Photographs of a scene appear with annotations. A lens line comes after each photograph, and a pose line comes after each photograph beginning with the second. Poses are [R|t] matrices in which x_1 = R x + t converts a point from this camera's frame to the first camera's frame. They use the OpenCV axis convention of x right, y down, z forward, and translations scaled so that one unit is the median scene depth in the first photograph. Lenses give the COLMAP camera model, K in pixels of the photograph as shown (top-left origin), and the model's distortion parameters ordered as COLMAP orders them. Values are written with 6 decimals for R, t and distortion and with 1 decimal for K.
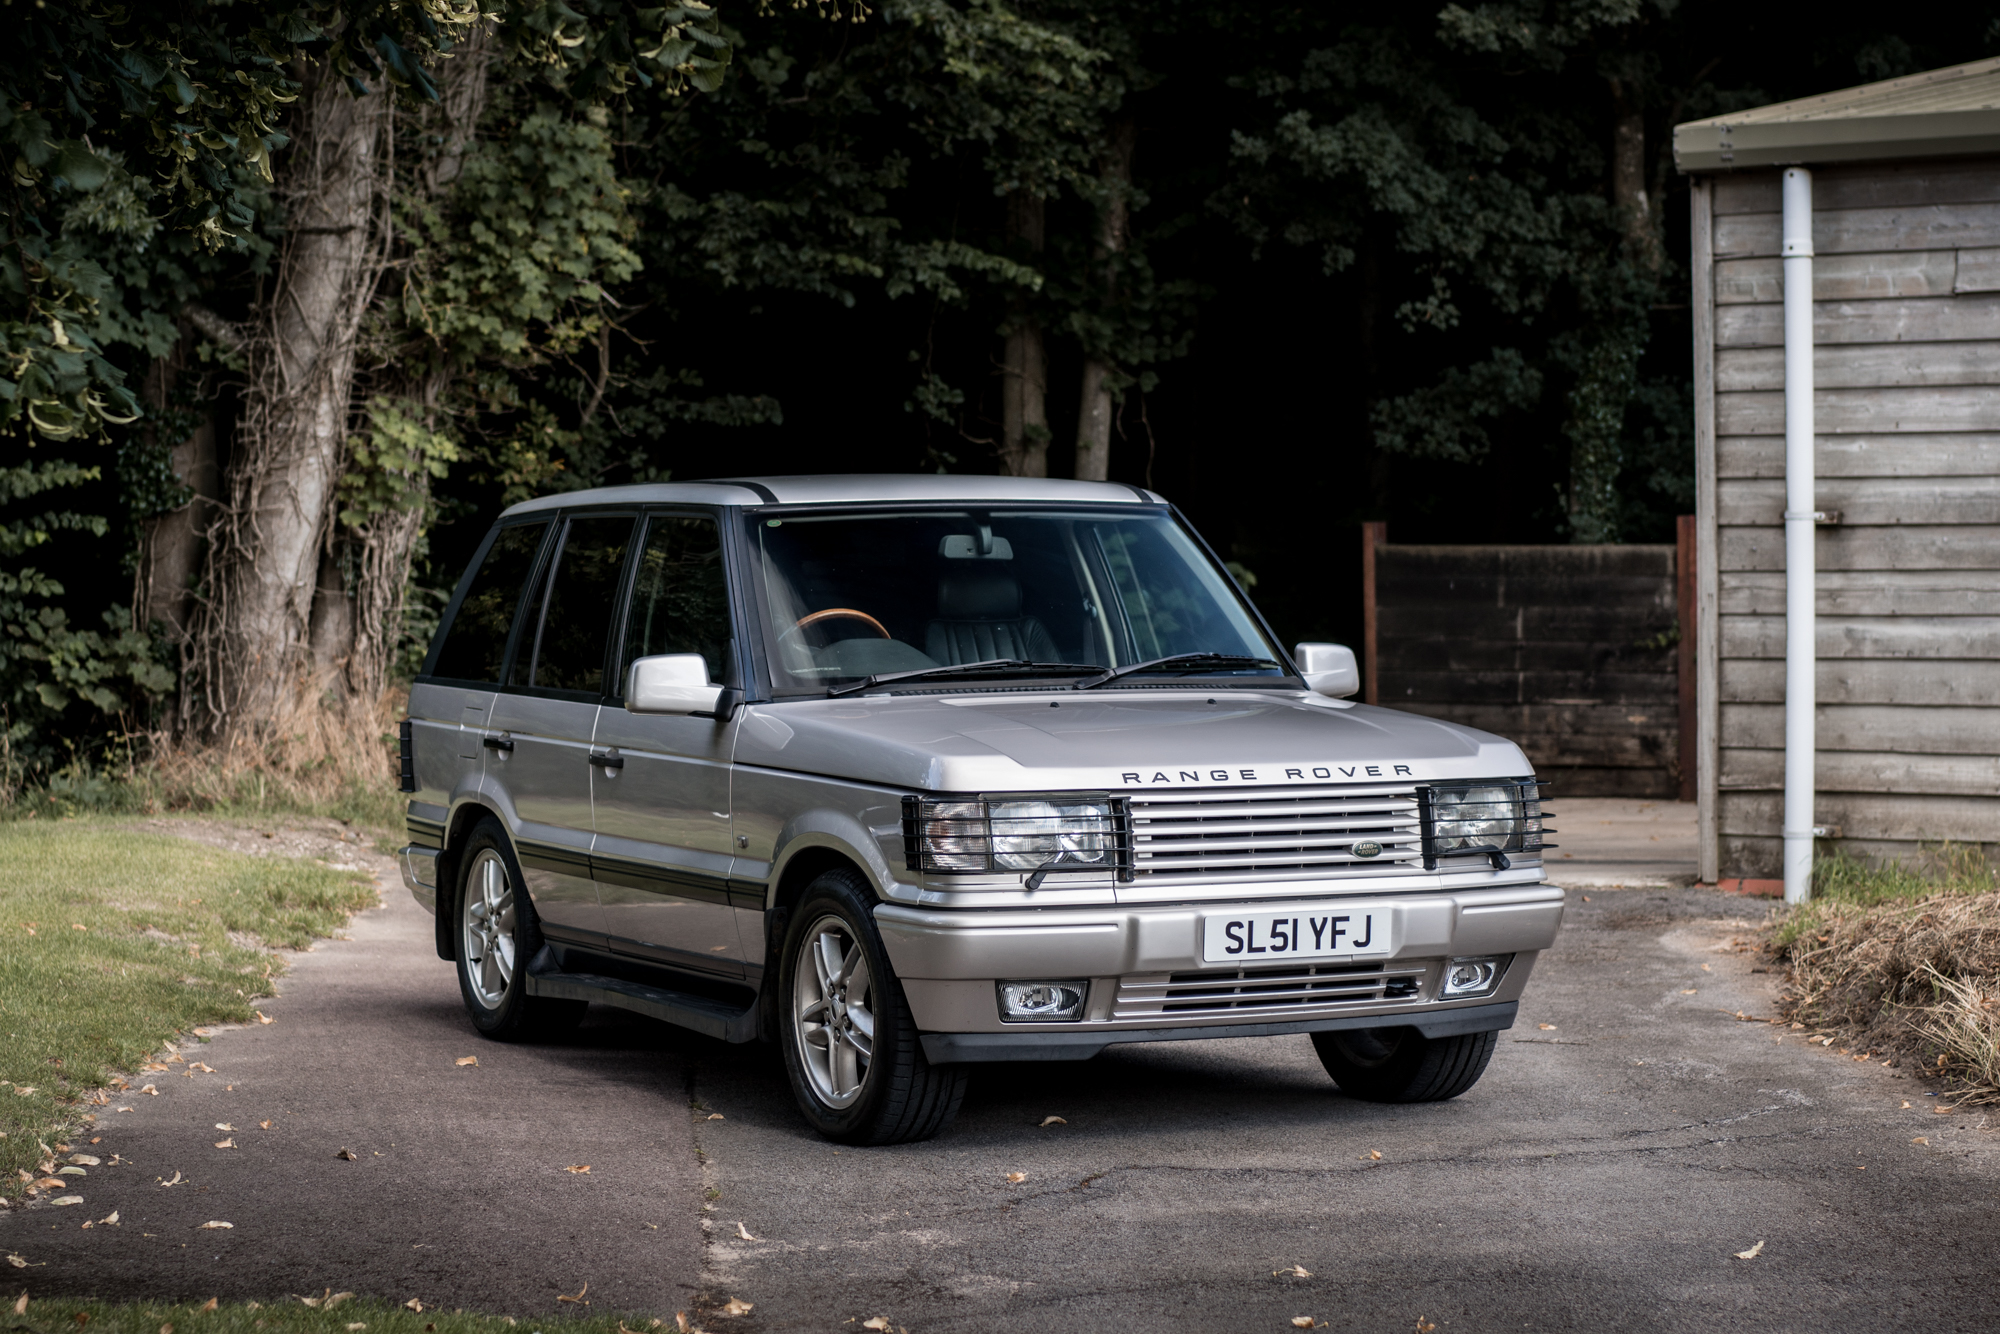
lens RADIAL K [[4759.0, 0, 1000.0], [0, 4759.0, 667.0], [0, 0, 1]] dist [-0.009589, 0.205150]
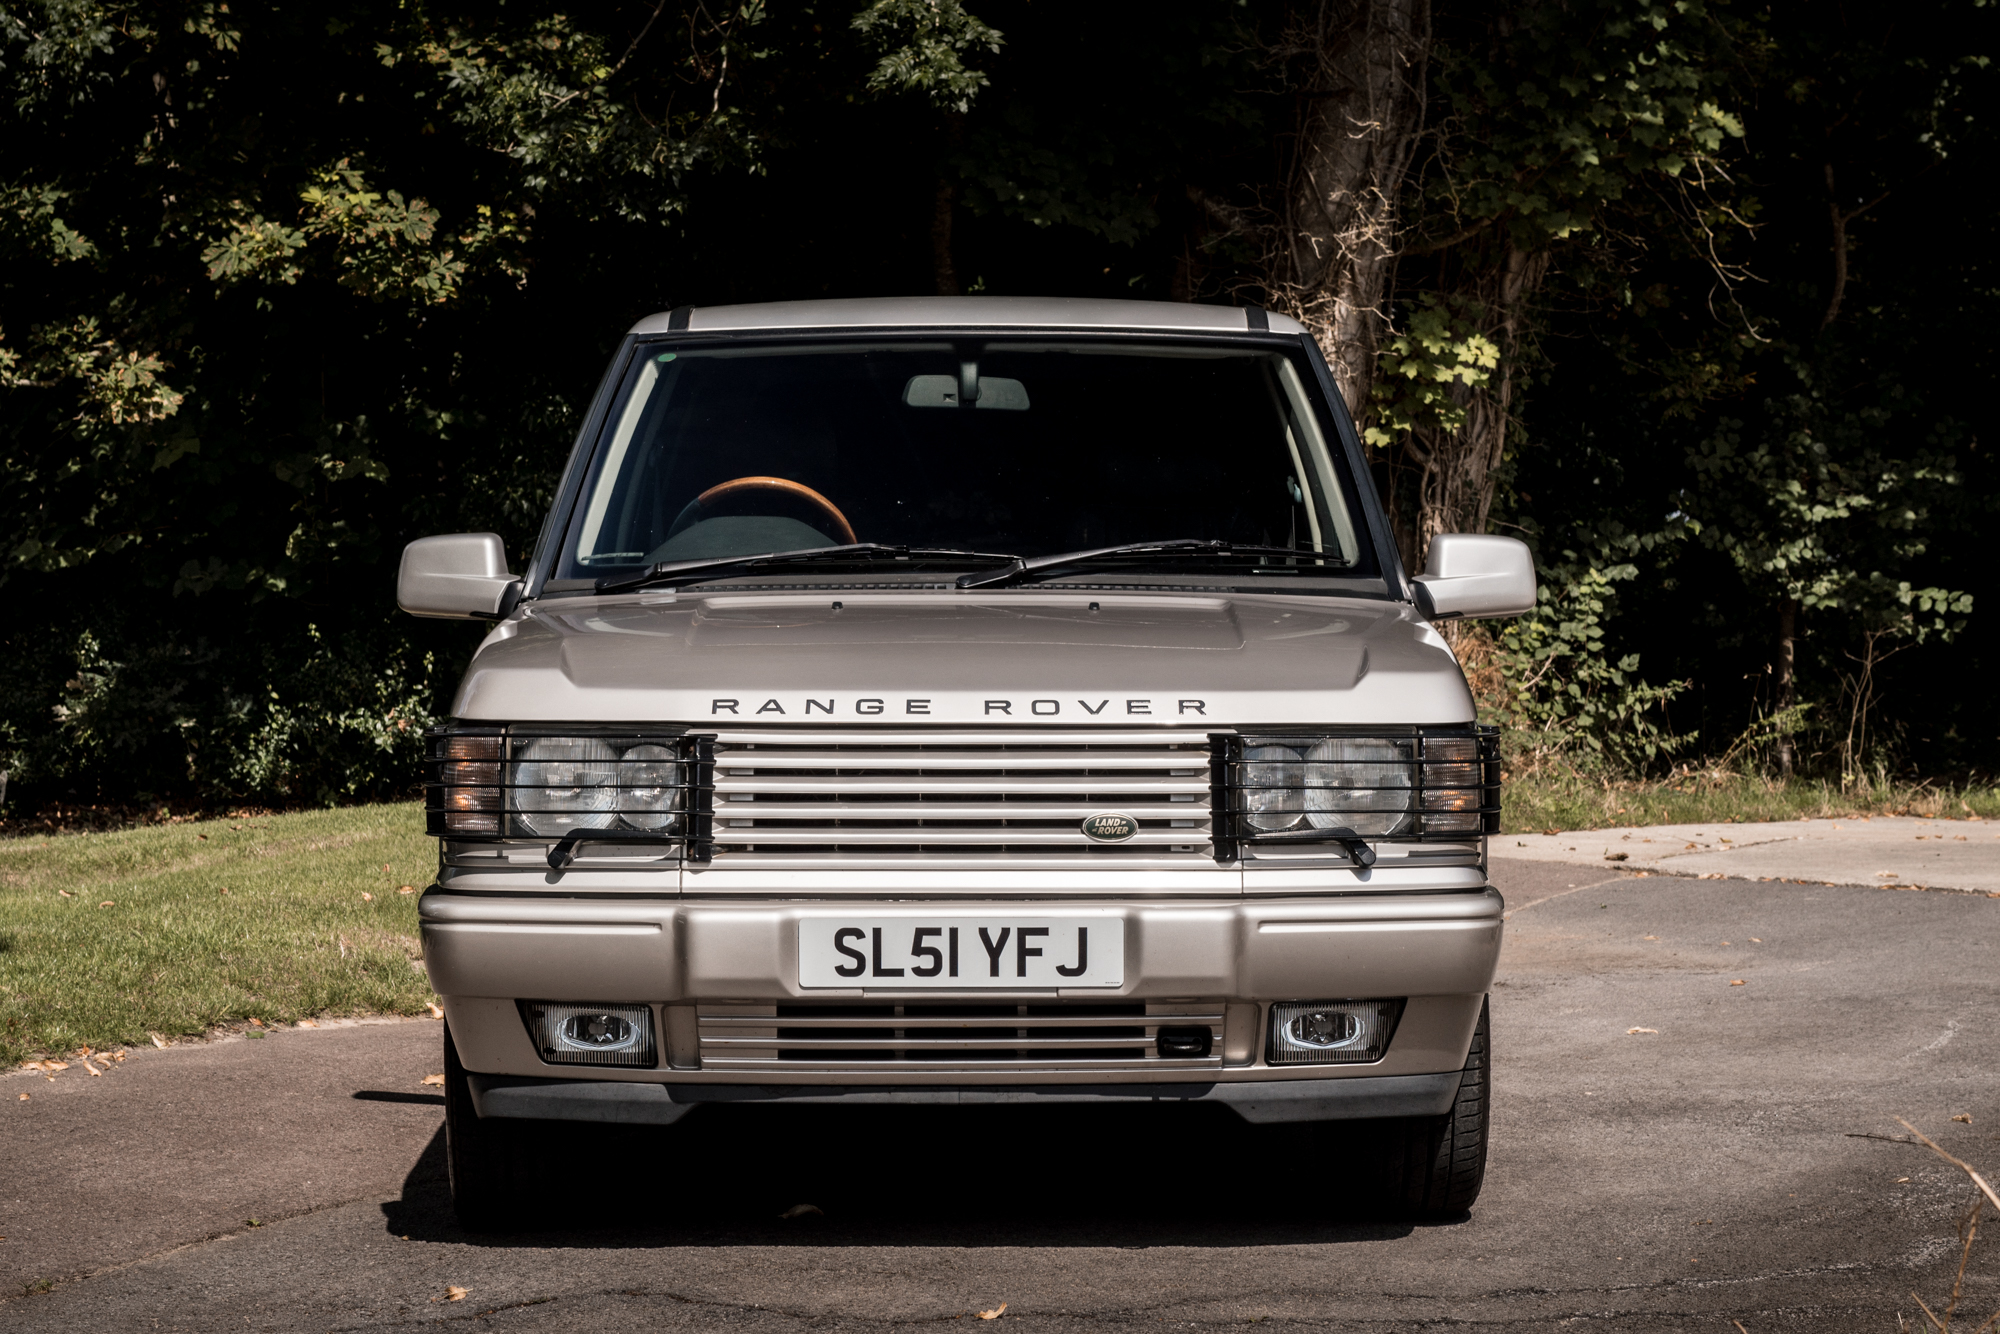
lens RADIAL K [[4851.6, 0, 1000.0], [0, 4851.6, 667.0], [0, 0, 1]] dist [-0.024764, -0.121872]
pose [[0.910067, 0.019582, -0.413998, 0.167373], [-0.018968, 0.999804, 0.005593, 0.006461], [0.414027, 0.002763, 0.910260, 0.193311]]
